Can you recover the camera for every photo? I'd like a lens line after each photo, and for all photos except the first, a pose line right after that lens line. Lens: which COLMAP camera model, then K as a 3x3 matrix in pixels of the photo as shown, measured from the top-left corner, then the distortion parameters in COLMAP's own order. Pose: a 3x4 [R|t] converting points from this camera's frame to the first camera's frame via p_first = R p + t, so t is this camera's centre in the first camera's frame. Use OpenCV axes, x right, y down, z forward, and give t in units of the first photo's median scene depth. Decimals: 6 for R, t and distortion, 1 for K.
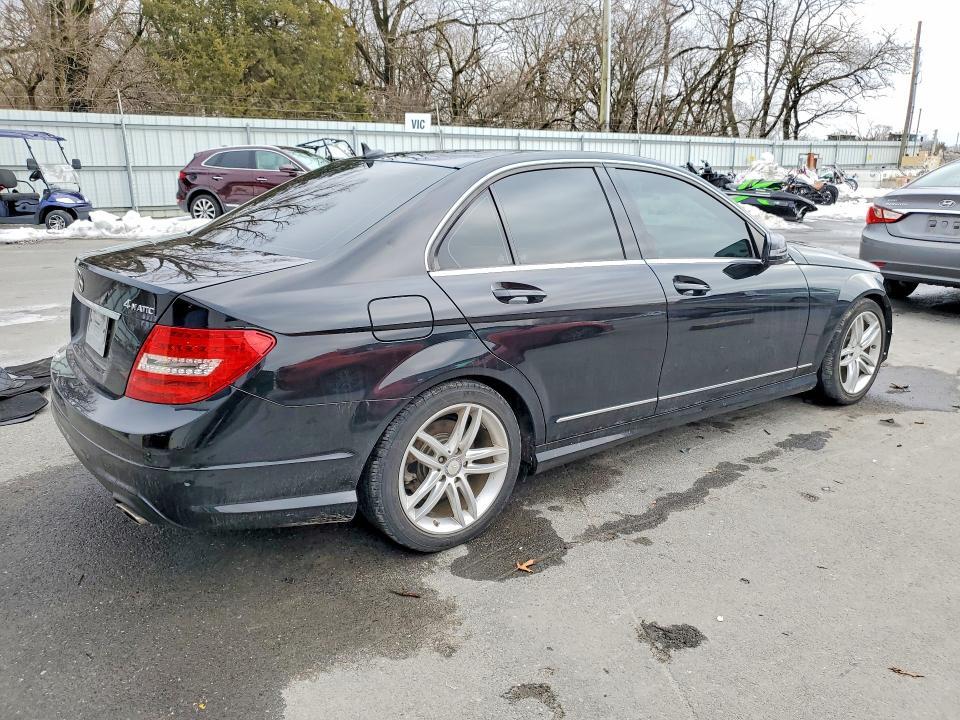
lens RADIAL K [[748.4, 0, 477.4], [0, 748.4, 359.0], [0, 0, 1]] dist [0.005518, 0.048228]
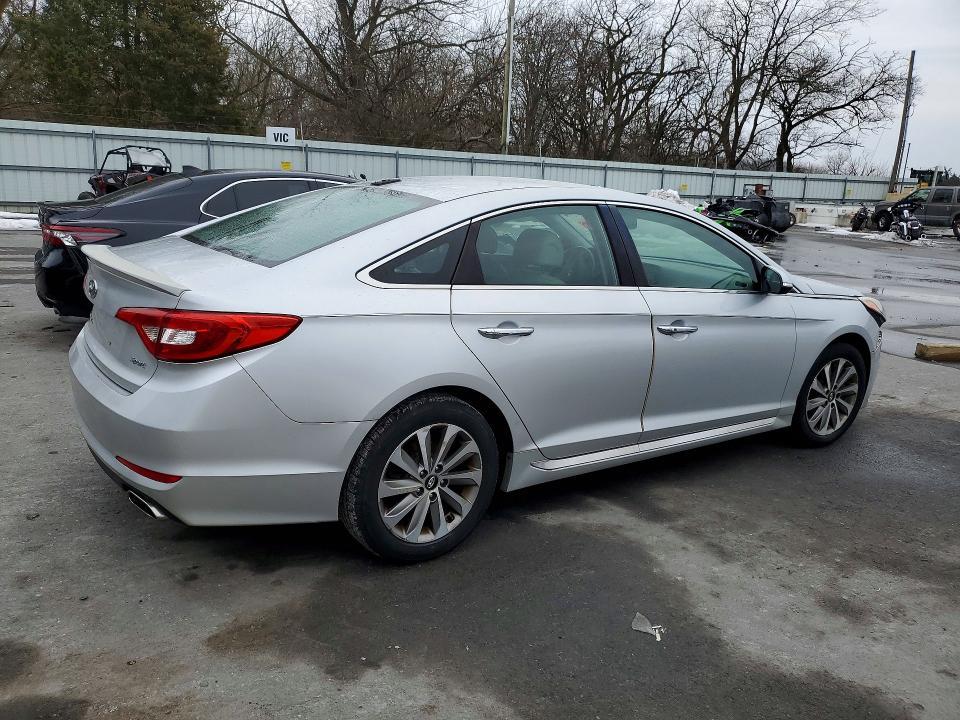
lens RADIAL K [[748.4, 0, 477.4], [0, 748.4, 359.0], [0, 0, 1]] dist [0.005518, 0.048228]
pose [[0.986720, 0.069518, -0.146799, 0.251035], [-0.074620, 0.996775, -0.029534, 0.000006], [0.144272, 0.040096, 0.988725, 0.023133]]
